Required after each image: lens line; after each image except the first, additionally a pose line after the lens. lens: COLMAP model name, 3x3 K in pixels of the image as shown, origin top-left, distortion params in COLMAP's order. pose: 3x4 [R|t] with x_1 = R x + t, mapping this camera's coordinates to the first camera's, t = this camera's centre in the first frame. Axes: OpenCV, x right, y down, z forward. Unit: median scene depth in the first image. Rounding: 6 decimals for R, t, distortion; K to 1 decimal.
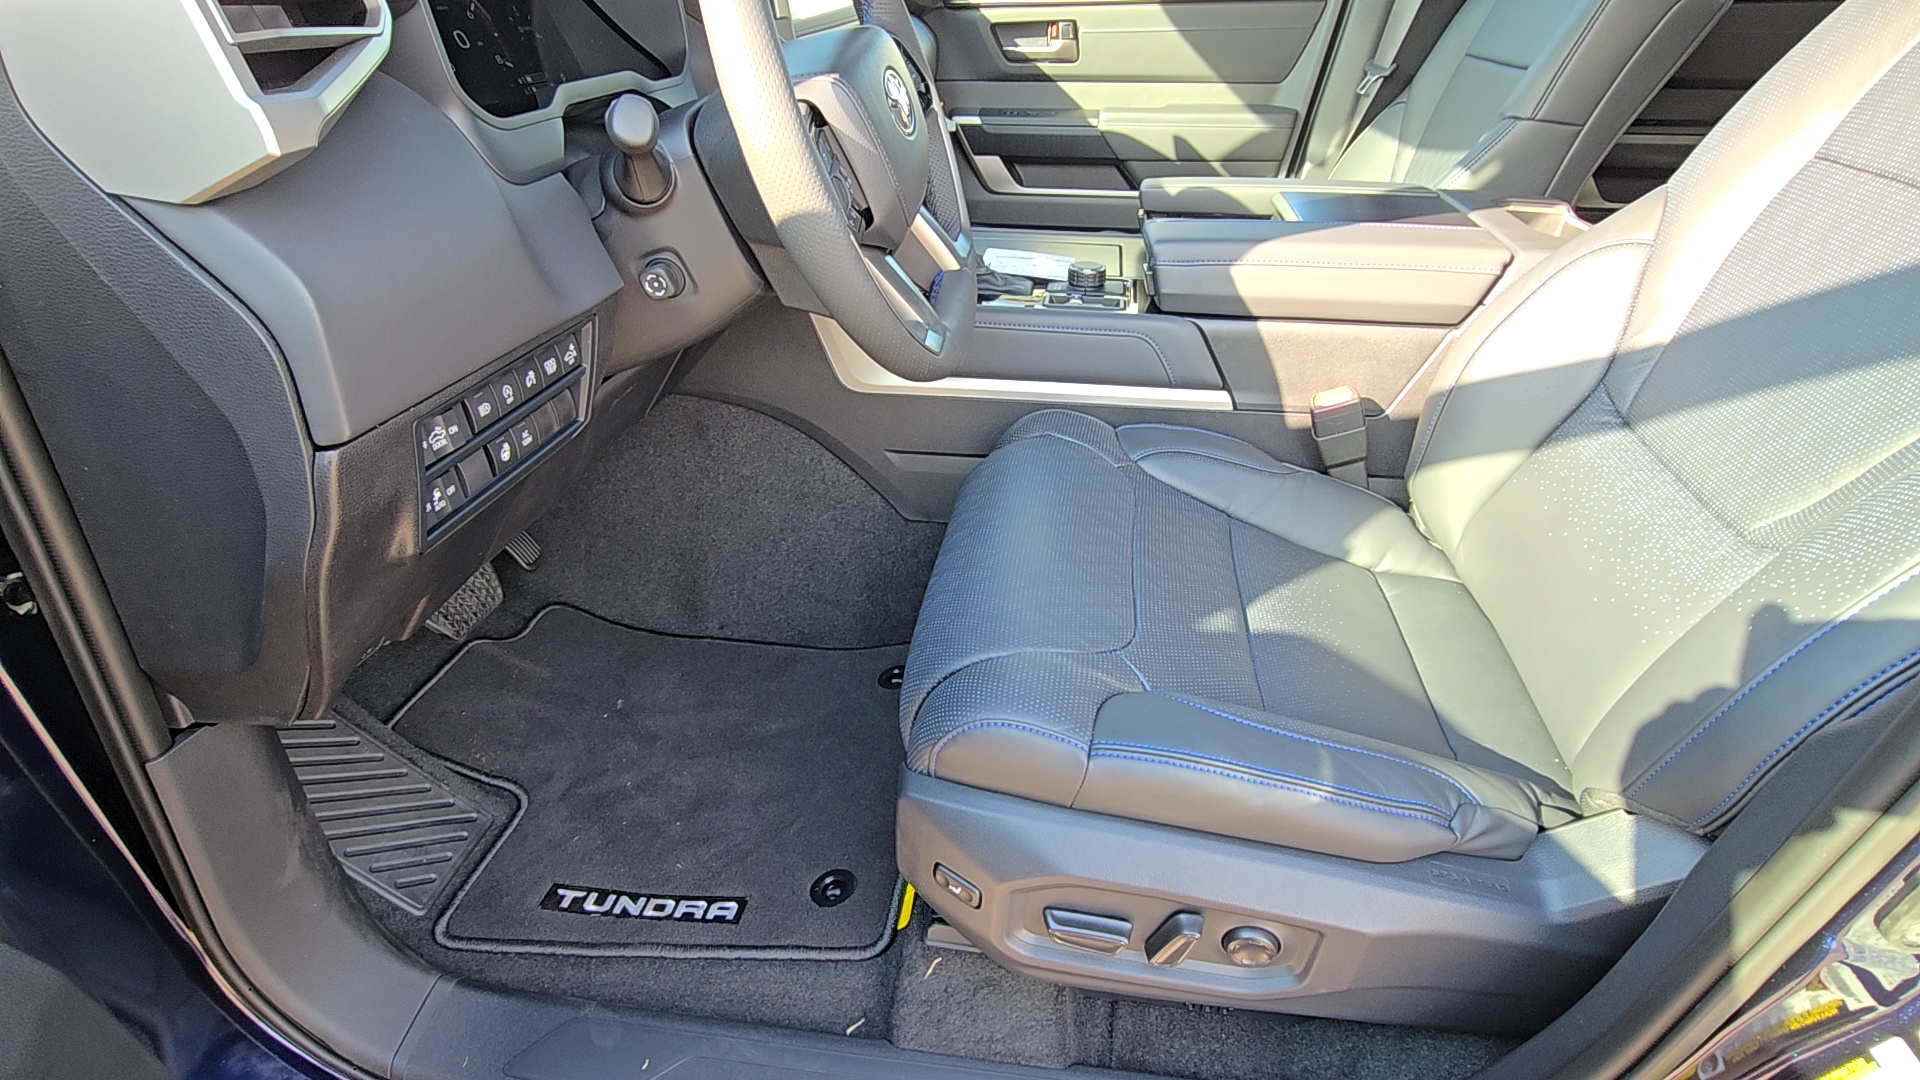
lens RADIAL K [[959.4, 0, 951.7], [0, 959.4, 550.7], [0, 0, 1]] dist [-0.000249, -0.001138]
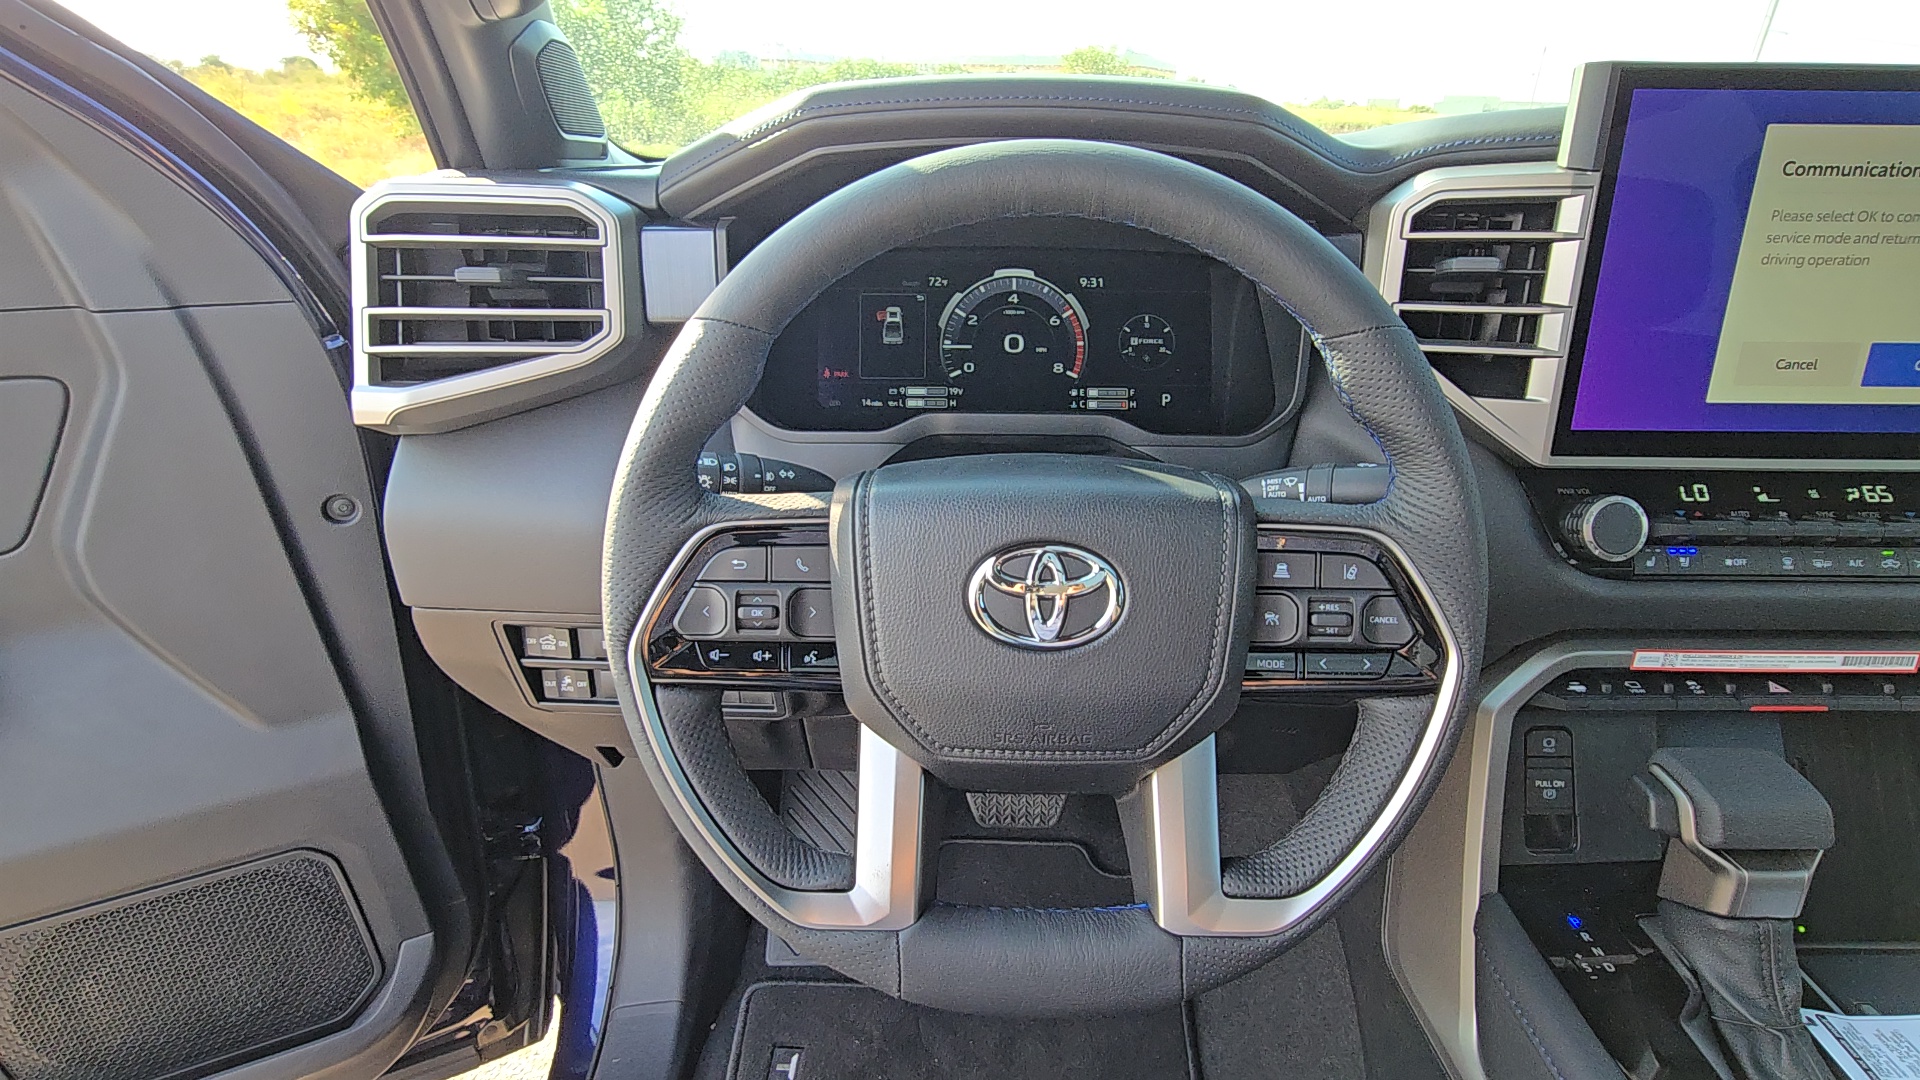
lens RADIAL K [[958.5, 0, 978.1], [0, 958.5, 549.7], [0, 0, 1]] dist [-0.001504, 0.000328]
pose [[0.151405, 0.398579, -0.904550, 0.314811], [-0.524010, 0.808298, 0.268457, -0.433701], [0.838147, 0.433347, 0.331240, 0.528539]]
